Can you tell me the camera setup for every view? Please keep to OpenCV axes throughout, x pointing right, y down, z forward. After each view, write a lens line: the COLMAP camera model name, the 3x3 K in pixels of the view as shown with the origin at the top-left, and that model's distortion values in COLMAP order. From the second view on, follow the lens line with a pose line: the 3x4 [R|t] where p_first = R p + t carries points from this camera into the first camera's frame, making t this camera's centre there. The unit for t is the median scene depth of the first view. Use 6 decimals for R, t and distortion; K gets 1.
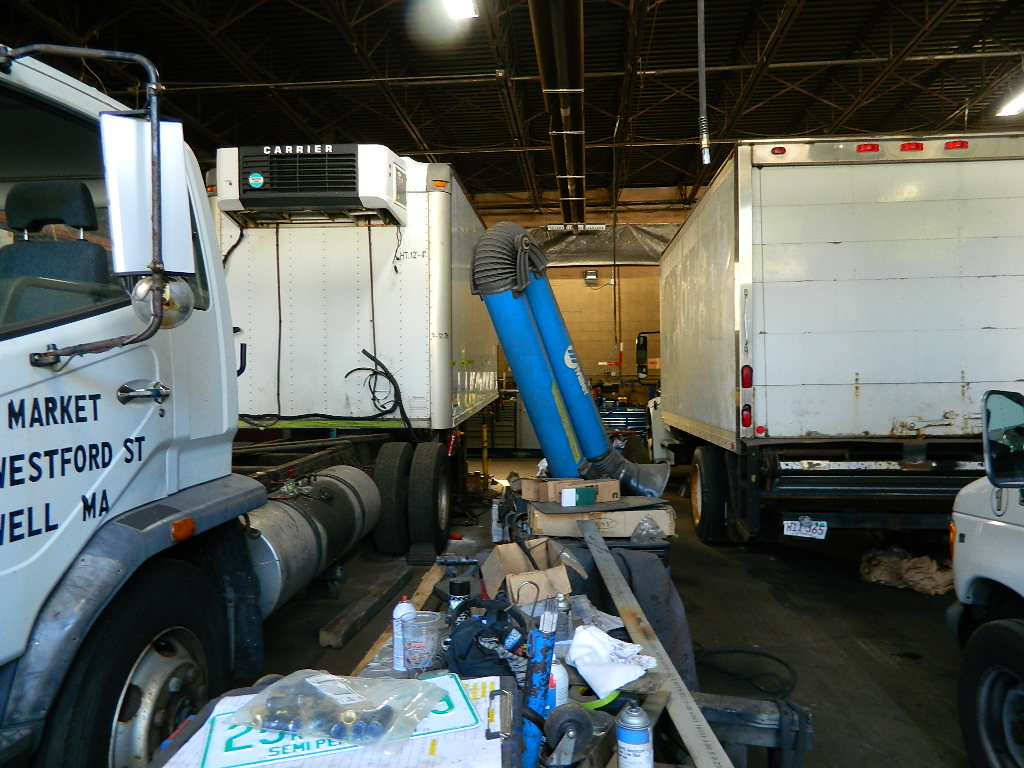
lens RADIAL K [[757.3, 0, 507.0], [0, 757.3, 378.9], [0, 0, 1]] dist [0.009161, -0.009888]
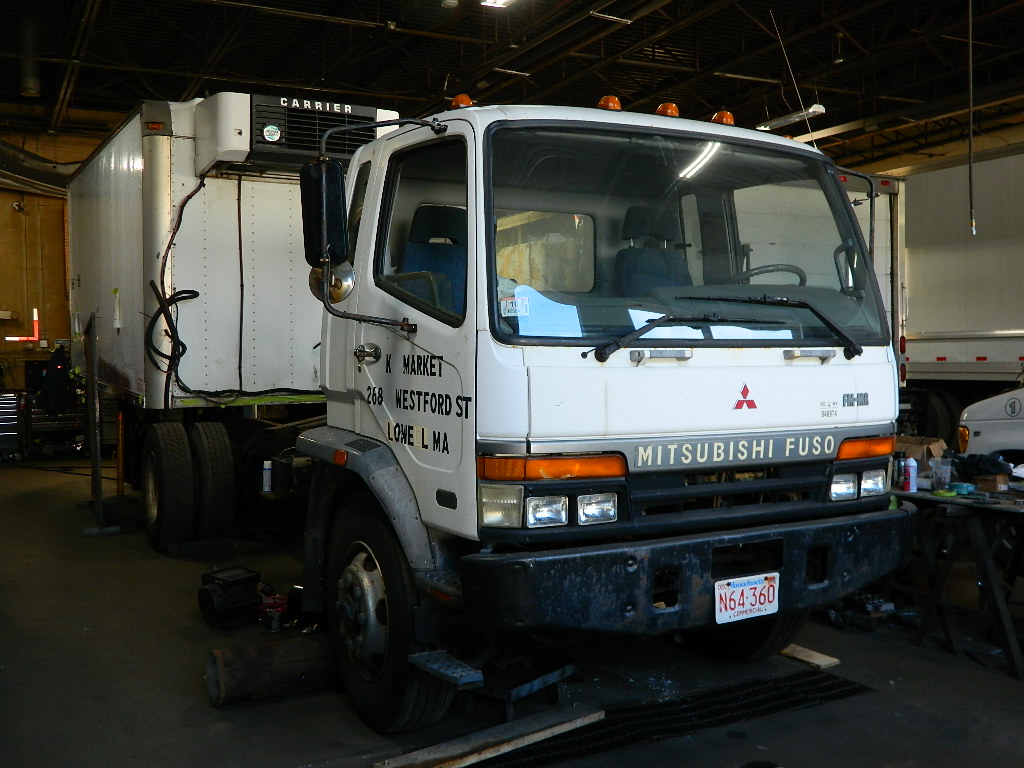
lens RADIAL K [[1032.1, 0, 506.8], [0, 1032.1, 375.0], [0, 0, 1]] dist [0.002732, 0.000000]
pose [[0.839358, -0.014657, 0.543381, -0.892211], [0.005115, 0.999805, 0.019067, 0.009930], [-0.543555, -0.013225, 0.839270, -0.239450]]
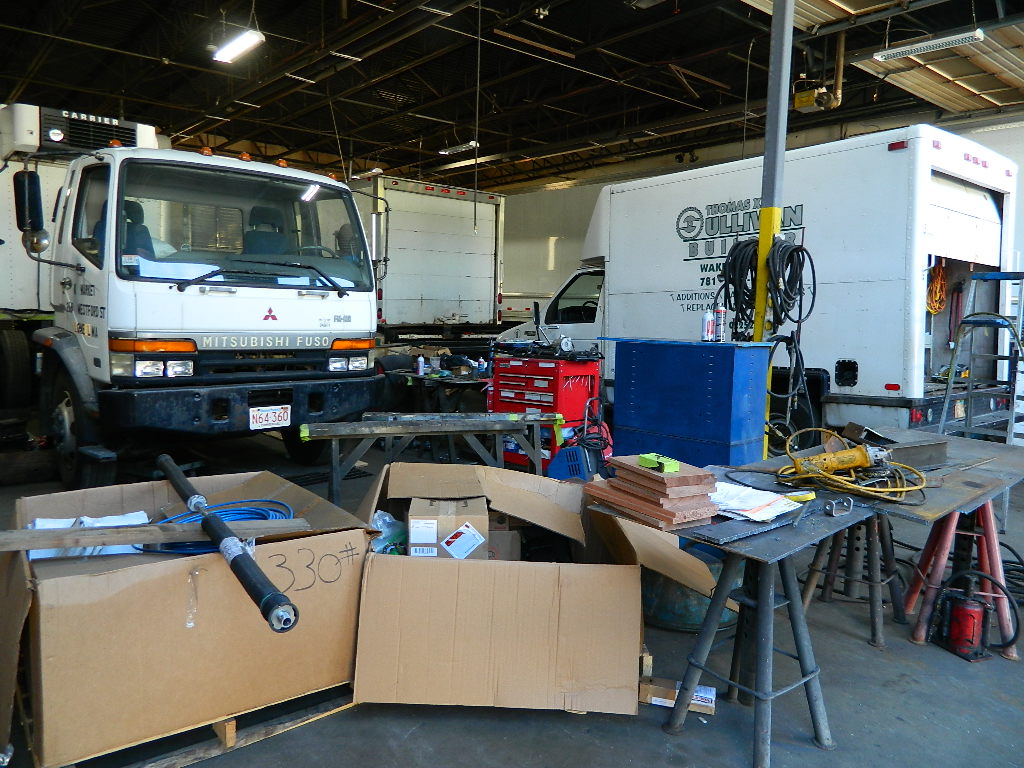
lens RADIAL K [[757.3, 0, 507.3], [0, 757.3, 376.6], [0, 0, 1]] dist [0.009161, -0.009888]
pose [[0.694253, -0.041554, 0.718530, -0.878008], [-0.034952, 0.995207, 0.091326, 0.018698], [-0.718882, -0.088518, 0.689474, -0.635583]]
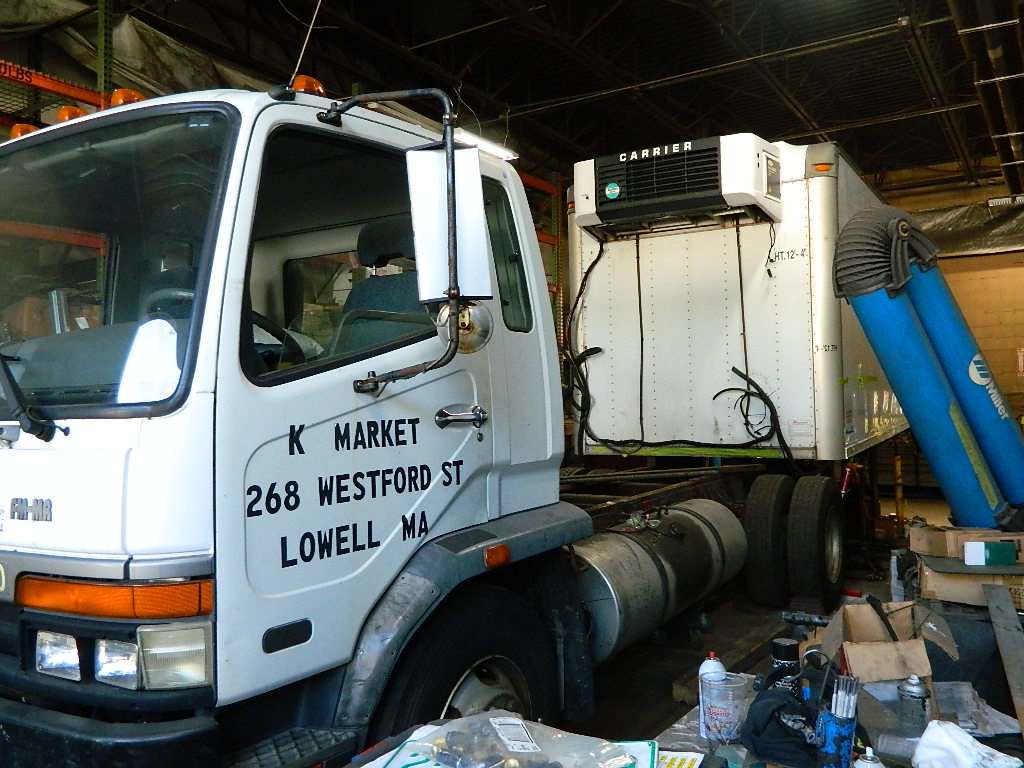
lens RADIAL K [[851.5, 0, 507.6], [0, 851.5, 378.3], [0, 0, 1]] dist [0.003542, -0.000585]
pose [[0.886973, -0.022091, -0.461293, 0.041415], [0.009628, 0.999523, -0.029353, 0.000312], [0.461722, 0.021594, 0.886762, 0.009327]]
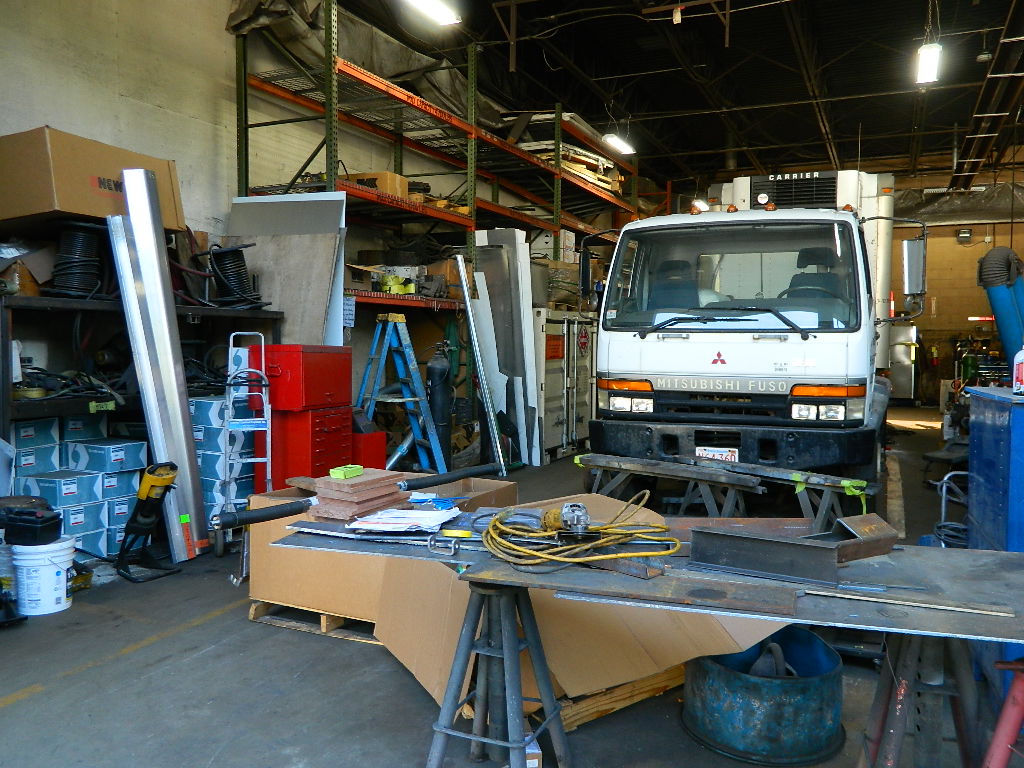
lens RADIAL K [[851.5, 0, 503.7], [0, 851.5, 381.5], [0, 0, 1]] dist [0.003542, -0.000585]
pose [[0.947935, 0.024917, -0.317488, -0.314153], [-0.006978, 0.998320, 0.057516, 0.006976], [0.318387, -0.052306, 0.946516, -0.890279]]
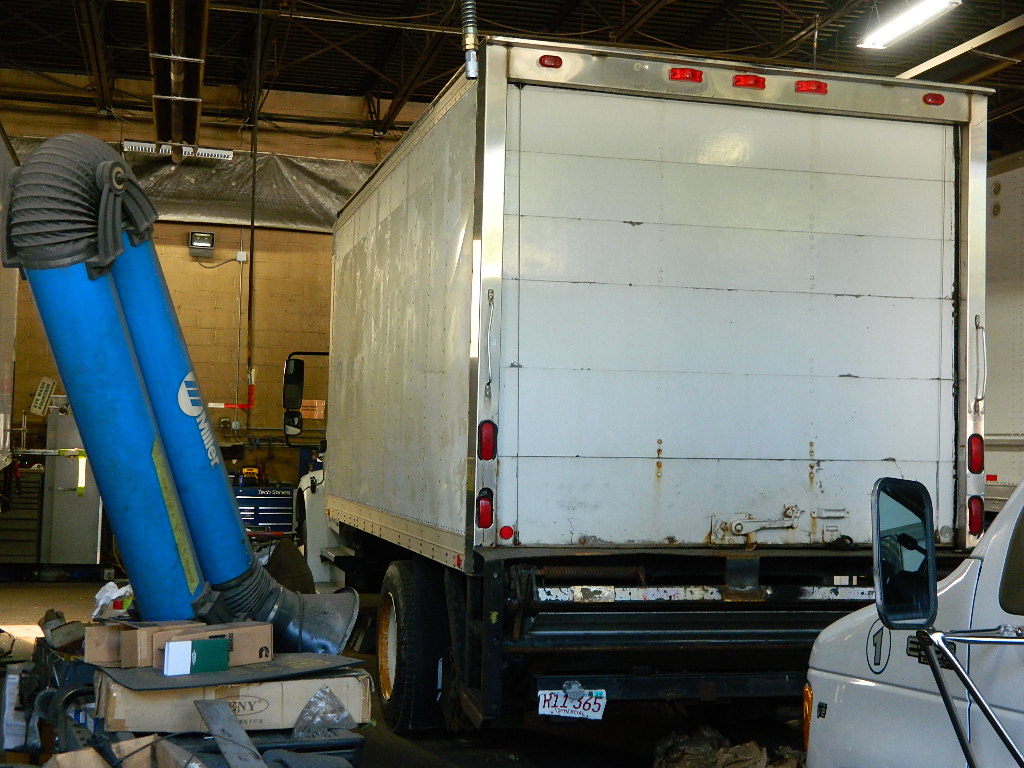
lens RADIAL K [[1386.9, 0, 511.2], [0, 1386.9, 373.7], [0, 0, 1]] dist [0.003702, 0.000000]
pose [[0.941129, 0.047530, 0.334689, -0.022026], [-0.032686, 0.998222, -0.049849, -0.001355], [-0.336464, 0.035975, 0.941009, -0.002995]]
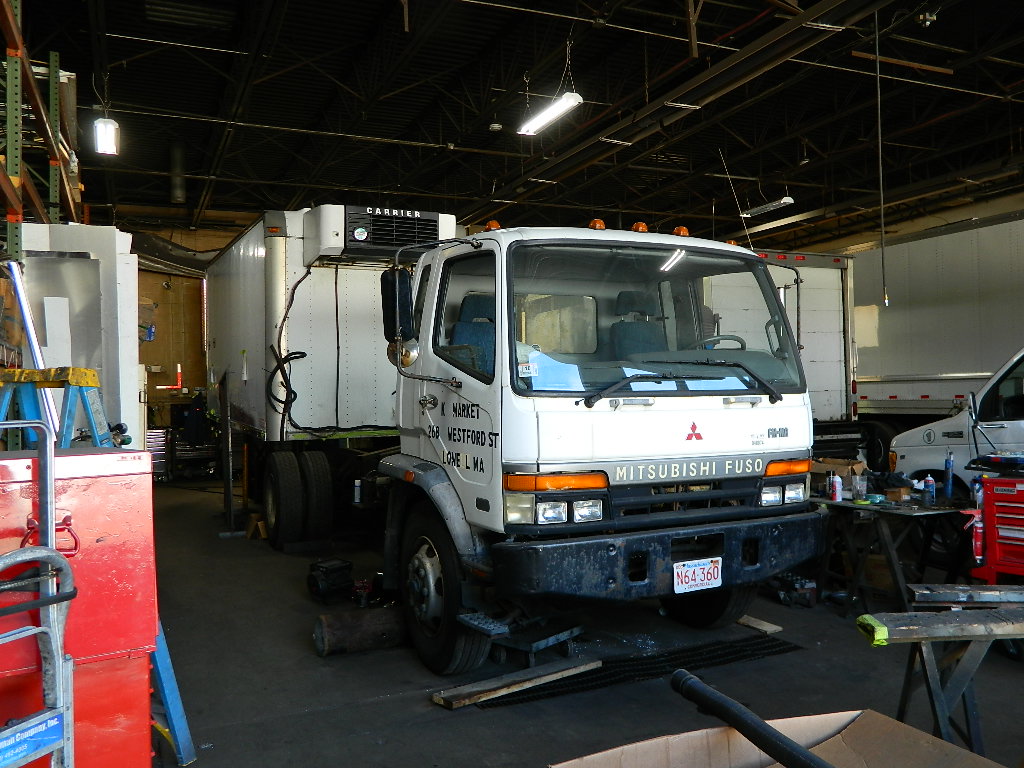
lens RADIAL K [[851.5, 0, 508.9], [0, 851.5, 376.5], [0, 0, 1]] dist [0.003542, -0.000585]
pose [[0.865771, -0.001171, 0.500439, -0.934733], [0.013841, 0.999671, -0.021606, 0.002017], [-0.500249, 0.025632, 0.865502, -0.352008]]
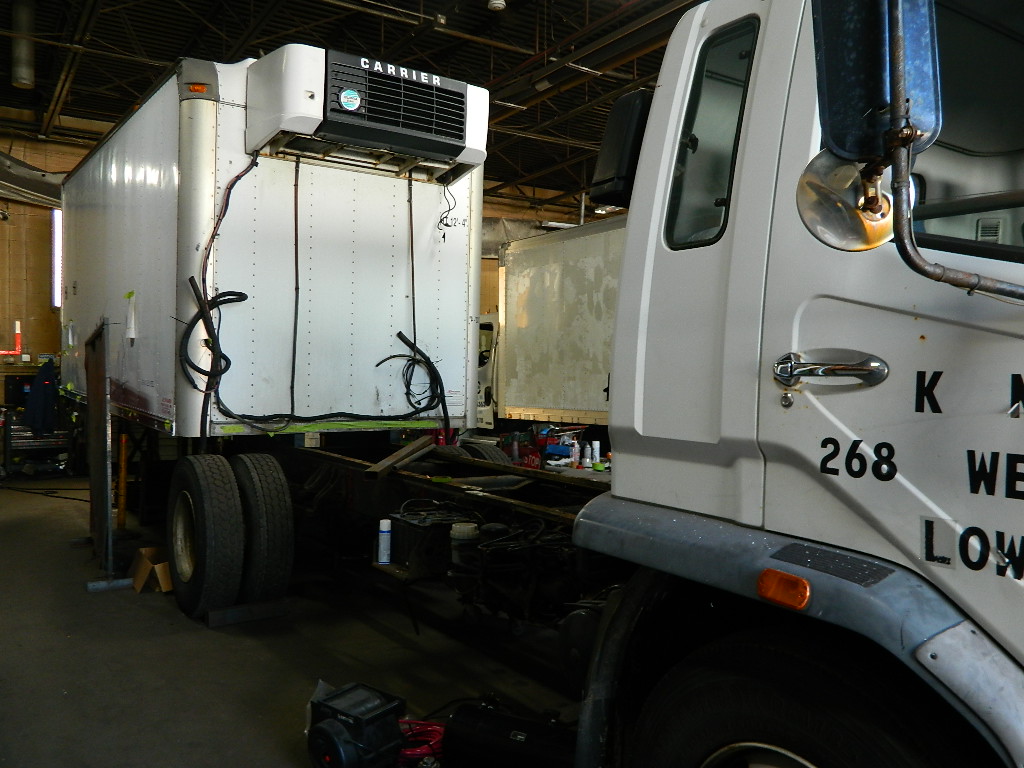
lens RADIAL K [[851.5, 0, 507.1], [0, 851.5, 376.8], [0, 0, 1]] dist [0.003542, -0.000585]
pose [[0.777407, 0.011746, 0.628888, -0.845054], [-0.012496, 0.999917, -0.003229, 0.013066], [-0.628873, -0.005349, 0.777489, 0.287011]]
